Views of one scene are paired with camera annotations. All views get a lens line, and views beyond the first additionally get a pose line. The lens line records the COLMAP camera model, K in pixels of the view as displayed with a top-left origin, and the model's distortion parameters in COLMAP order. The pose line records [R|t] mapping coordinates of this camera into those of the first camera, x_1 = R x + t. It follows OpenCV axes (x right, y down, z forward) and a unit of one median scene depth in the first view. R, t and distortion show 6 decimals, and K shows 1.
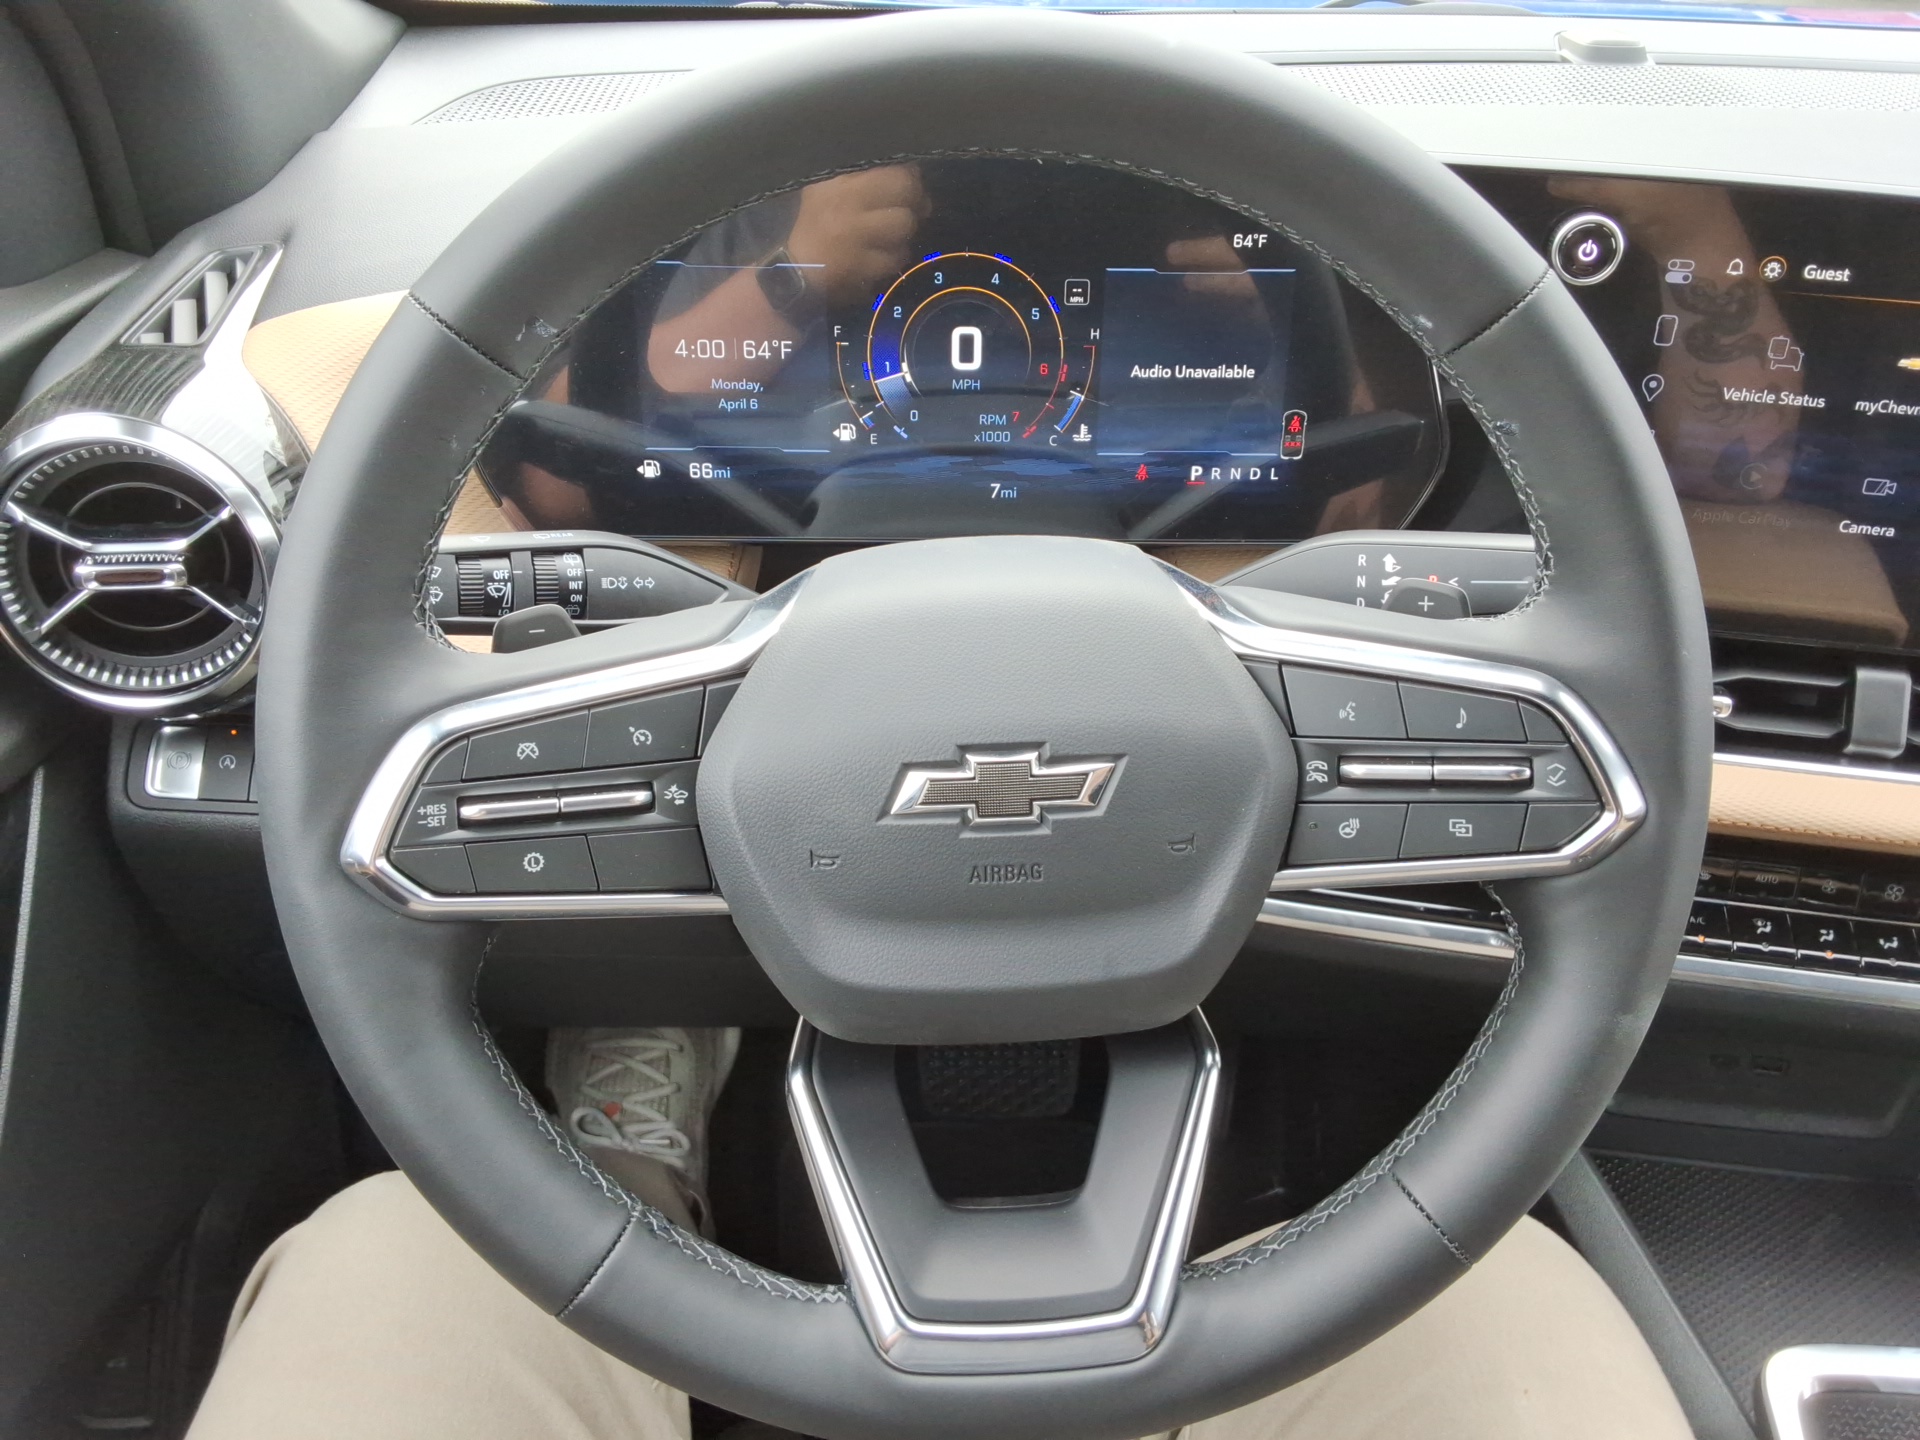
lens RADIAL K [[1526.1, 0, 971.4], [0, 1526.1, 703.0], [0, 0, 1]] dist [0.137911, -0.224948]
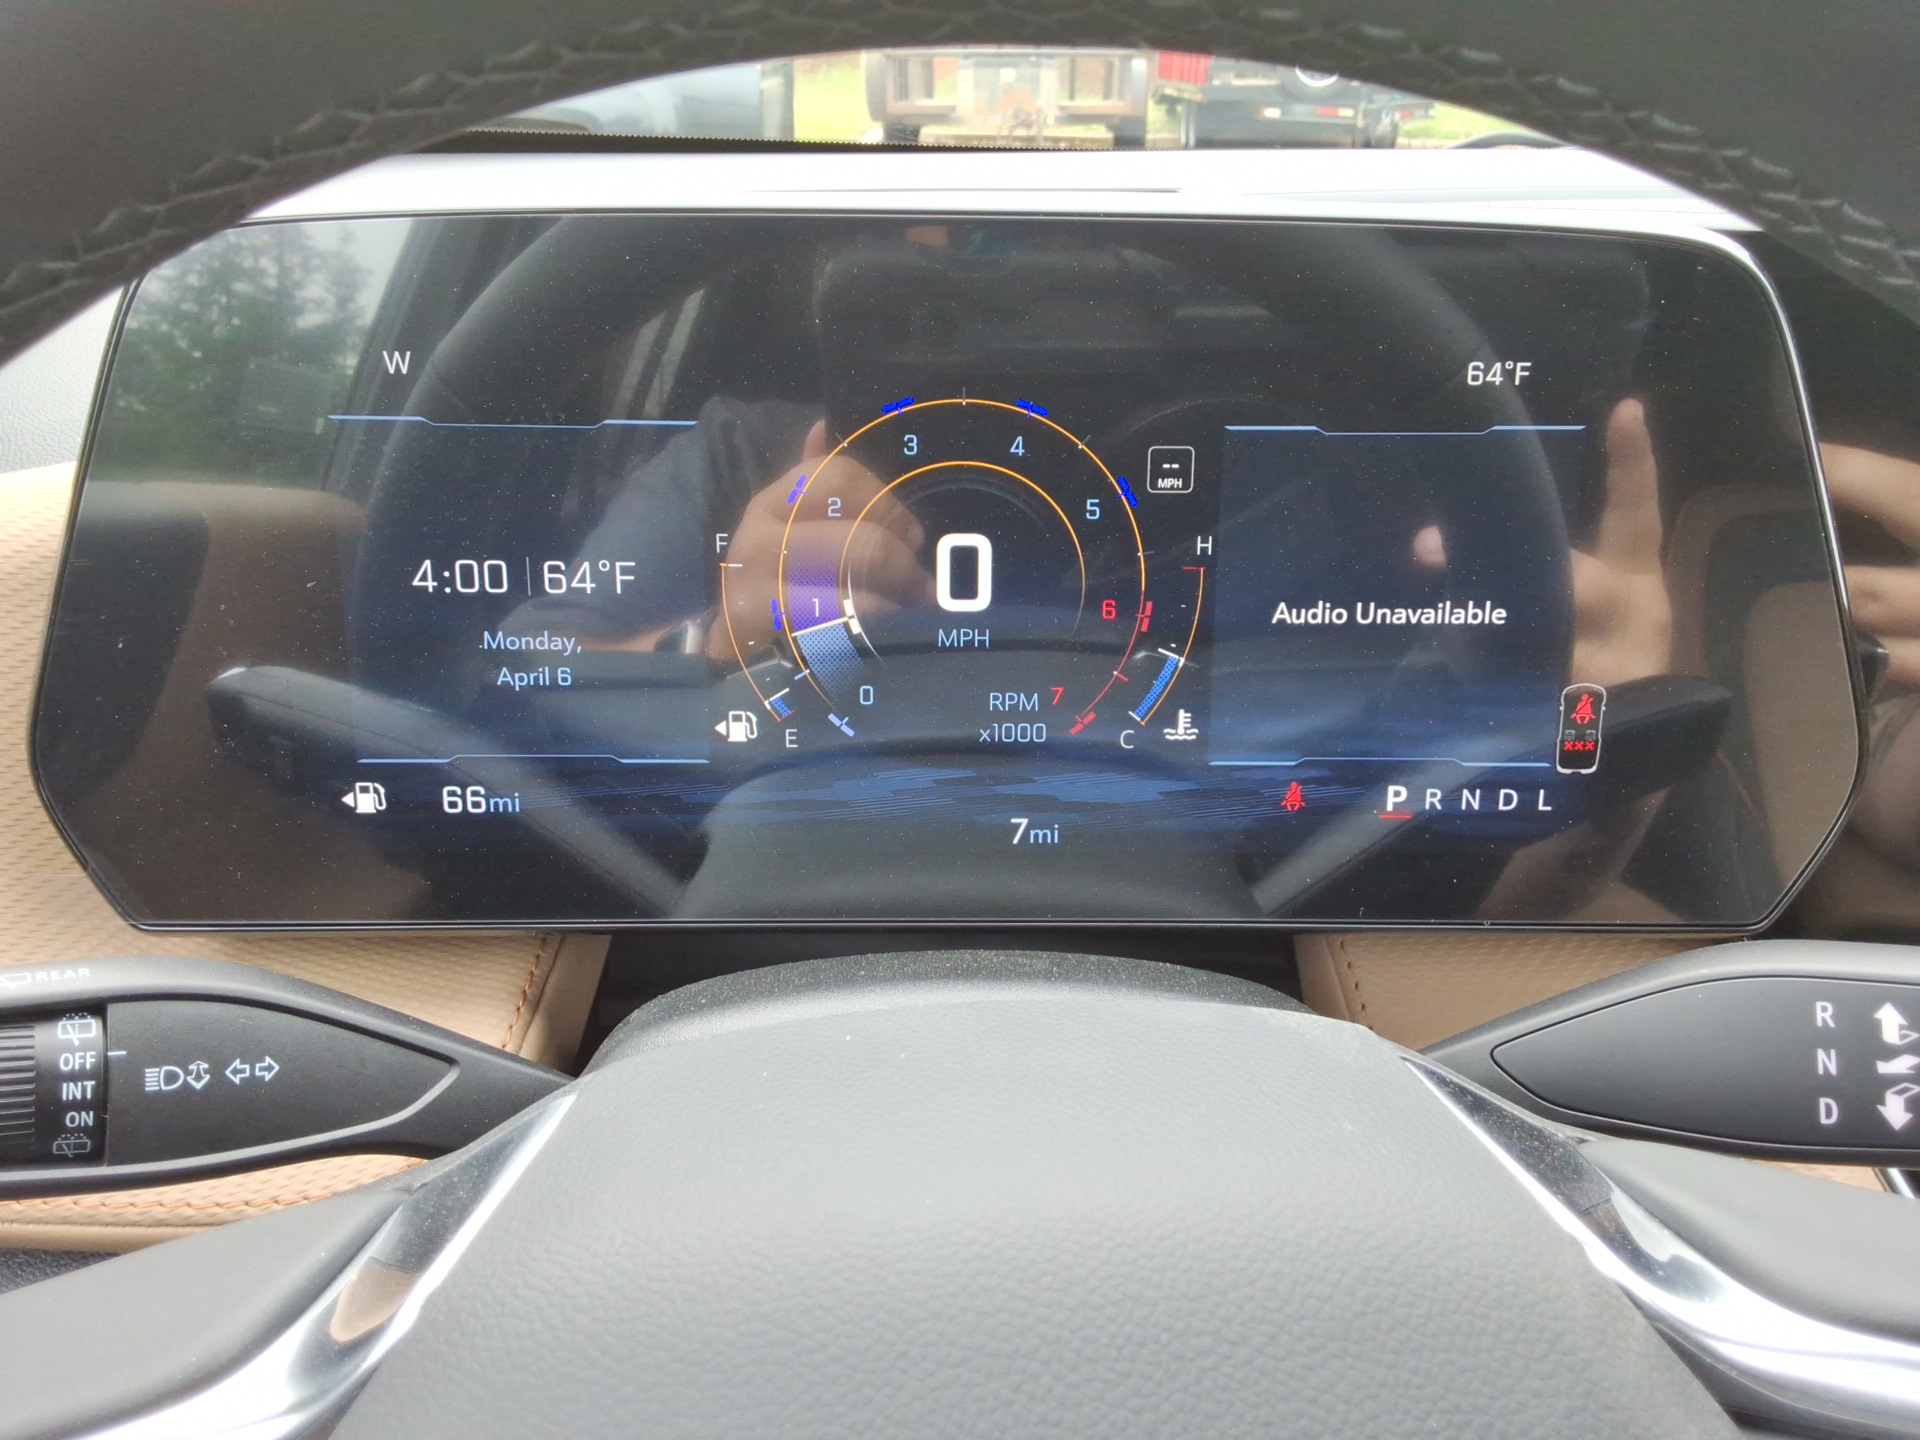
lens RADIAL K [[1526.1, 0, 971.4], [0, 1526.1, 703.0], [0, 0, 1]] dist [0.137911, -0.224948]
pose [[0.999923, -0.004112, -0.011673, 0.005579], [0.002258, 0.987977, -0.154586, -0.106486], [0.012169, 0.154547, 0.987910, 0.494188]]
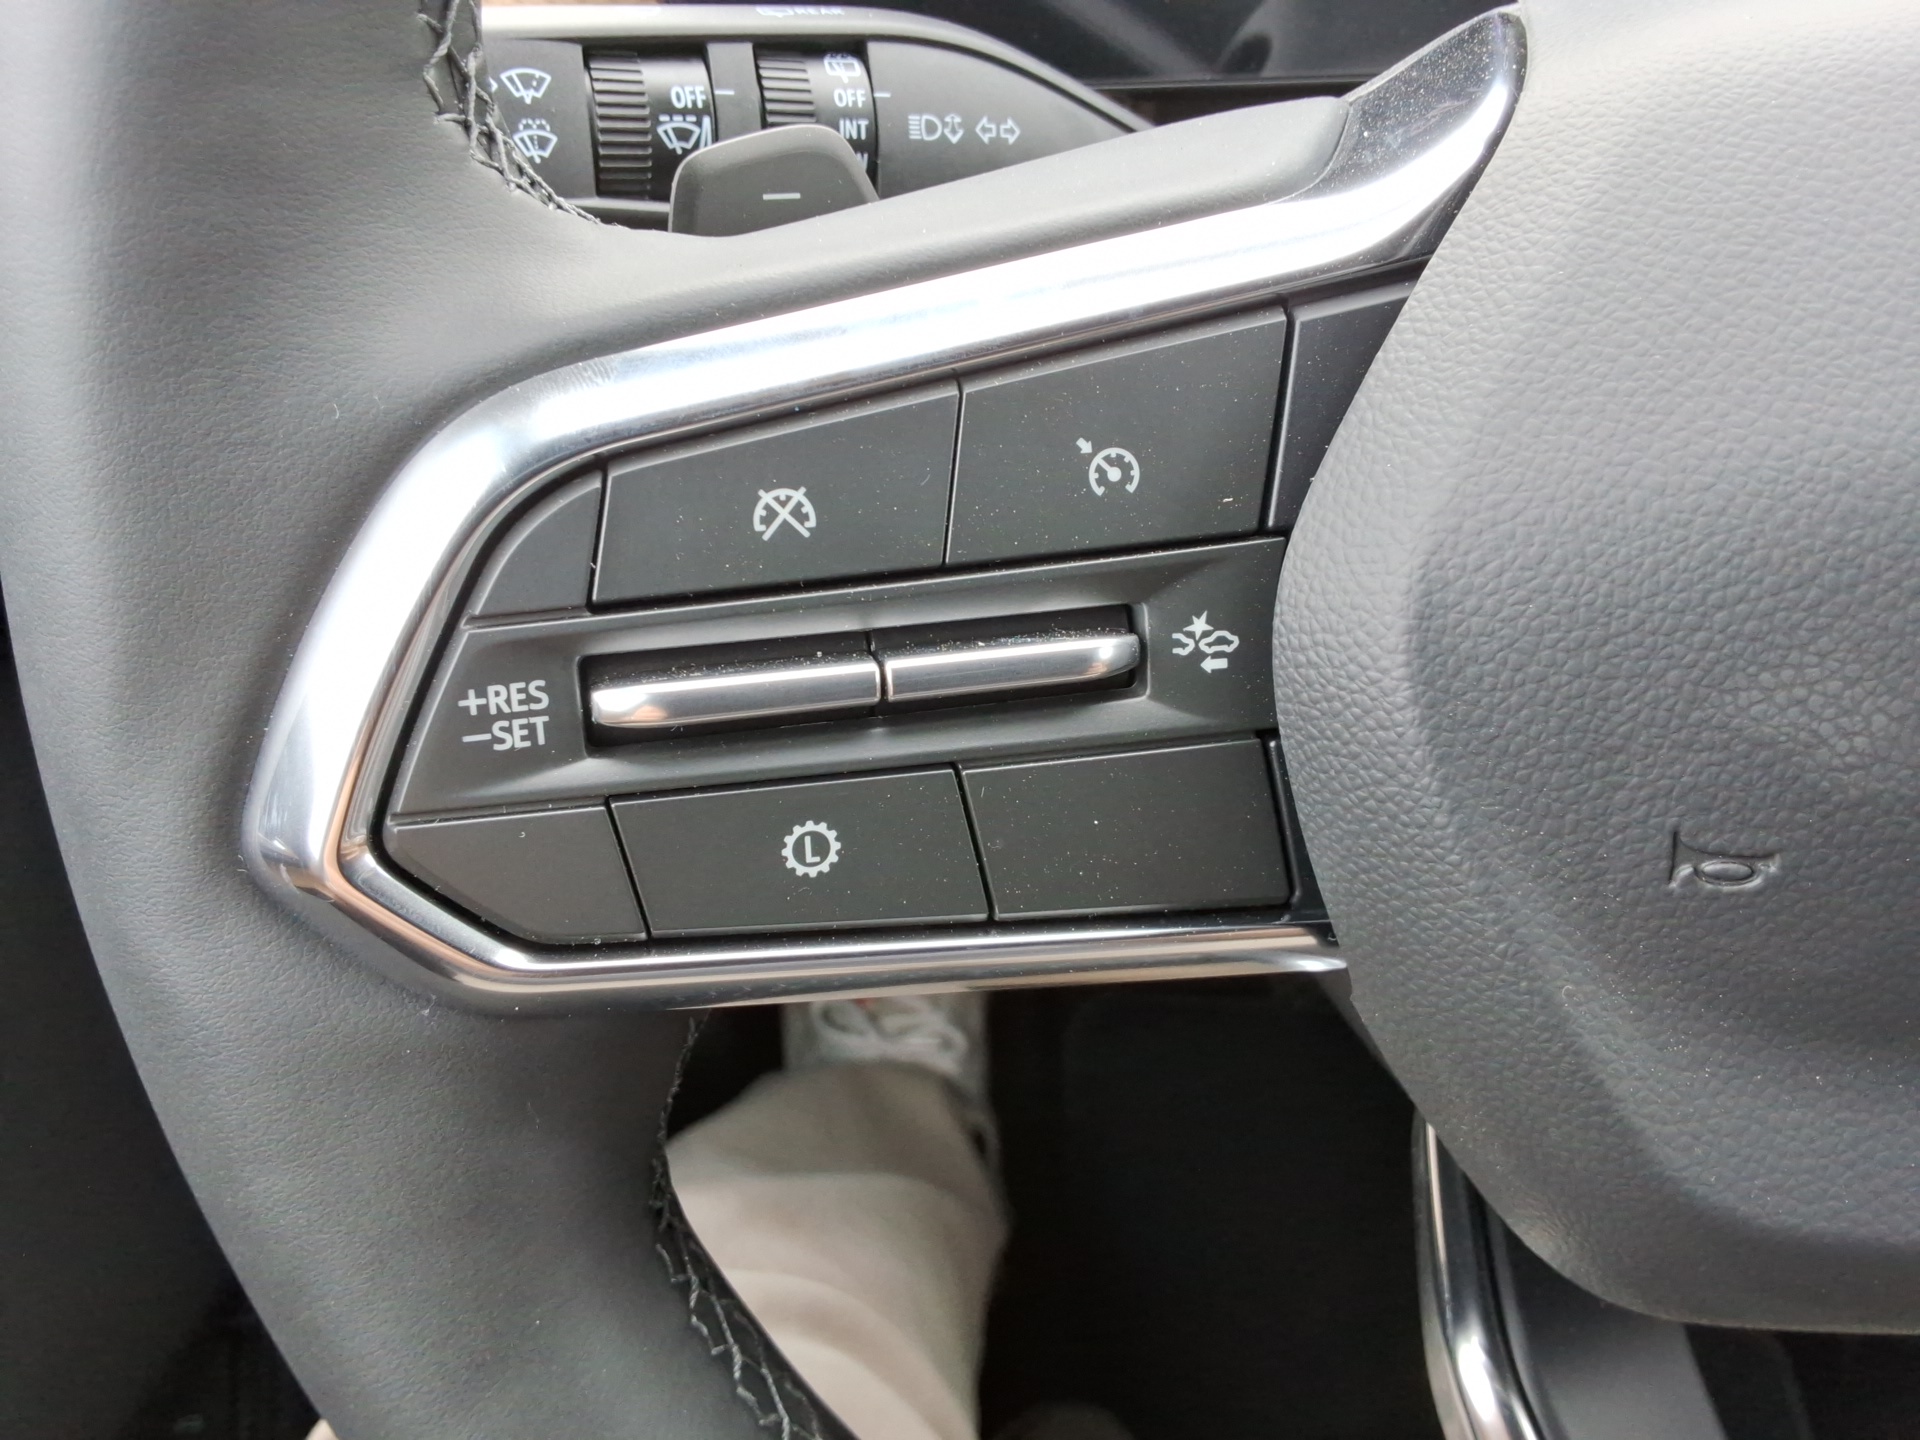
lens RADIAL K [[1525.1, 0, 968.1], [0, 1525.1, 710.7], [0, 0, 1]] dist [0.069213, -0.116845]
pose [[0.992181, 0.010596, -0.124353, -0.154288], [0.008863, 0.987892, 0.154893, 0.016742], [0.124489, -0.154784, 0.980074, 0.505016]]
